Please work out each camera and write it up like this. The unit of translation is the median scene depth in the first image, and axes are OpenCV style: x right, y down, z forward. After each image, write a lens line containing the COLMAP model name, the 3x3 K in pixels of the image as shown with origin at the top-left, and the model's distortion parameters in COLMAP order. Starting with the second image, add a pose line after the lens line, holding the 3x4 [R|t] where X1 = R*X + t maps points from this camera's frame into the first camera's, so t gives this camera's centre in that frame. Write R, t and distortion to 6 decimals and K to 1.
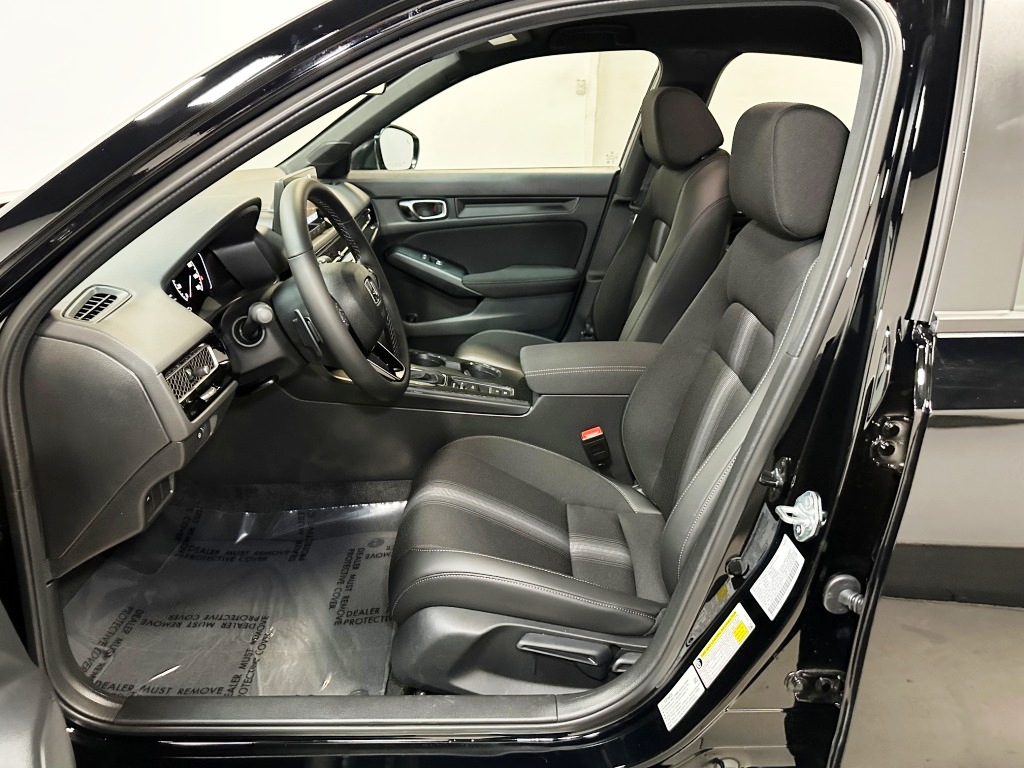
lens RADIAL K [[684.4, 0, 512.0], [0, 684.4, 384.0], [0, 0, 1]] dist [-0.031972, -0.003181]
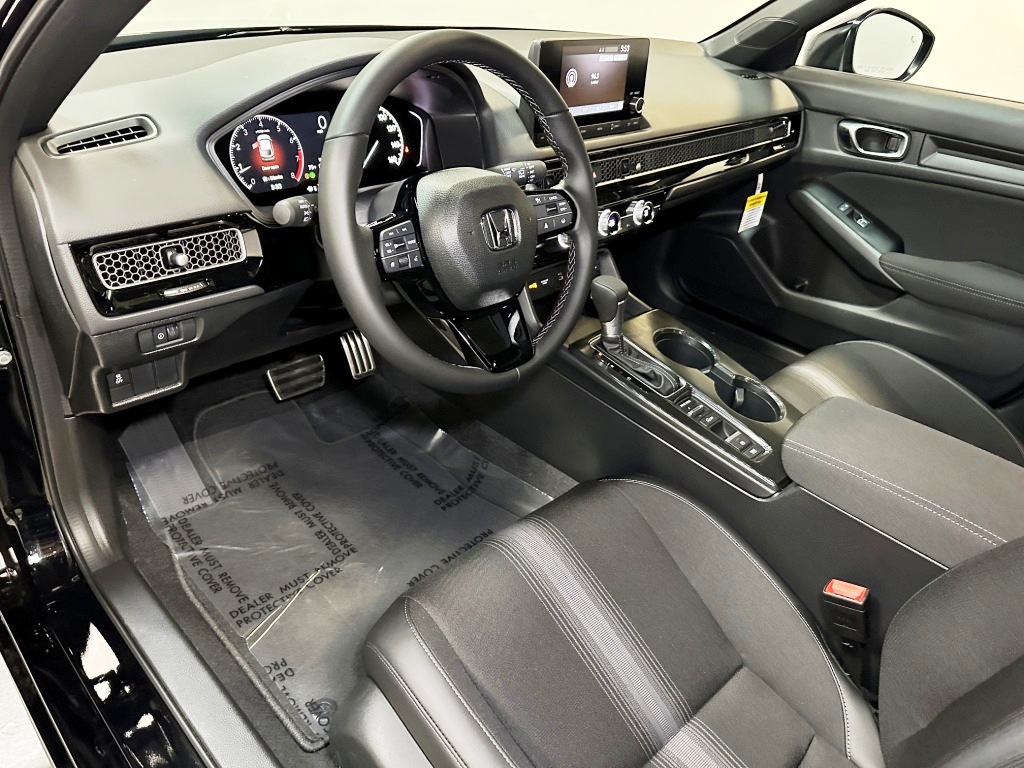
lens RADIAL K [[684.4, 0, 512.0], [0, 684.4, 384.0], [0, 0, 1]] dist [-0.031972, -0.003181]
pose [[0.688031, 0.422893, -0.589725, 0.122552], [-0.340420, 0.905774, 0.252364, -0.084815], [0.640881, 0.027120, 0.767161, 0.267174]]
